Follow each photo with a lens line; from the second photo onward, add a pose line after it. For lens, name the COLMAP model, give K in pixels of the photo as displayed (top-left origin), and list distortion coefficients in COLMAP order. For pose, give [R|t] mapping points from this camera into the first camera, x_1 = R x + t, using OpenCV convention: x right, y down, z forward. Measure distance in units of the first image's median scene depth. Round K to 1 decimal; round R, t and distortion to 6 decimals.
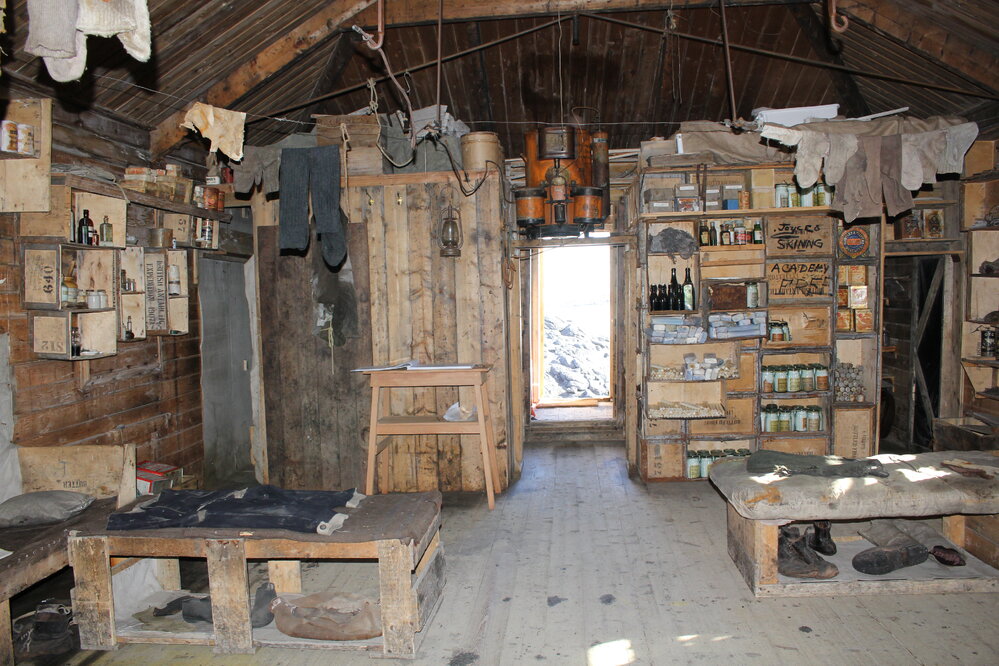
lens RADIAL K [[830.0, 0, 496.4], [0, 830.0, 332.1], [0, 0, 1]] dist [-0.160195, 0.134685]
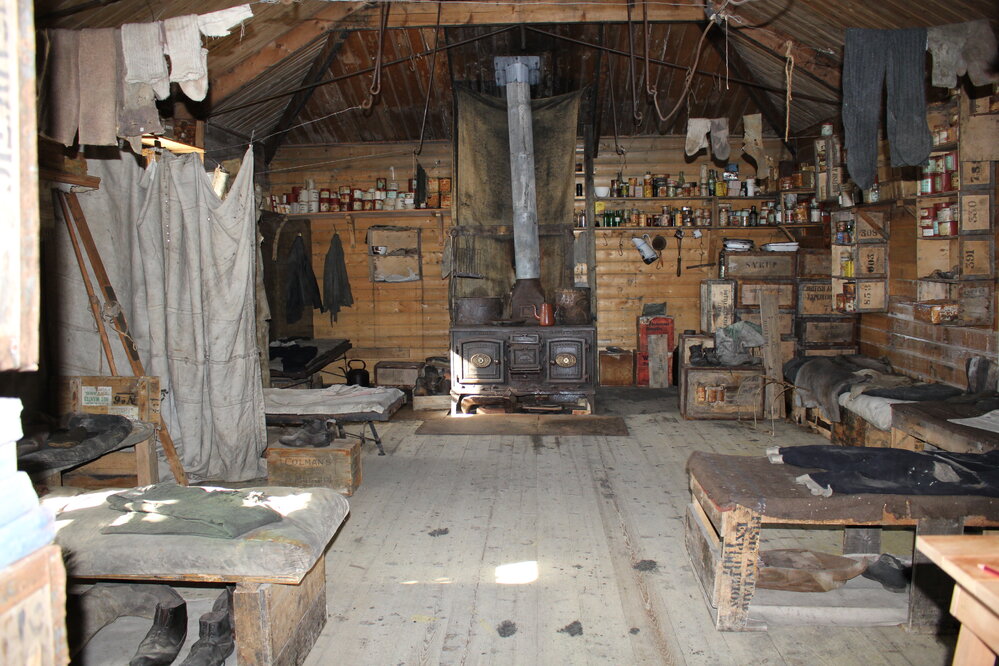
lens RADIAL K [[838.3, 0, 495.0], [0, 838.3, 331.1], [0, 0, 1]] dist [-0.155470, 0.129239]
pose [[-0.998449, 0.040298, -0.038412, 0.109639], [0.034556, 0.989560, 0.139919, -0.049149], [0.043649, 0.138375, -0.989418, 1.152844]]
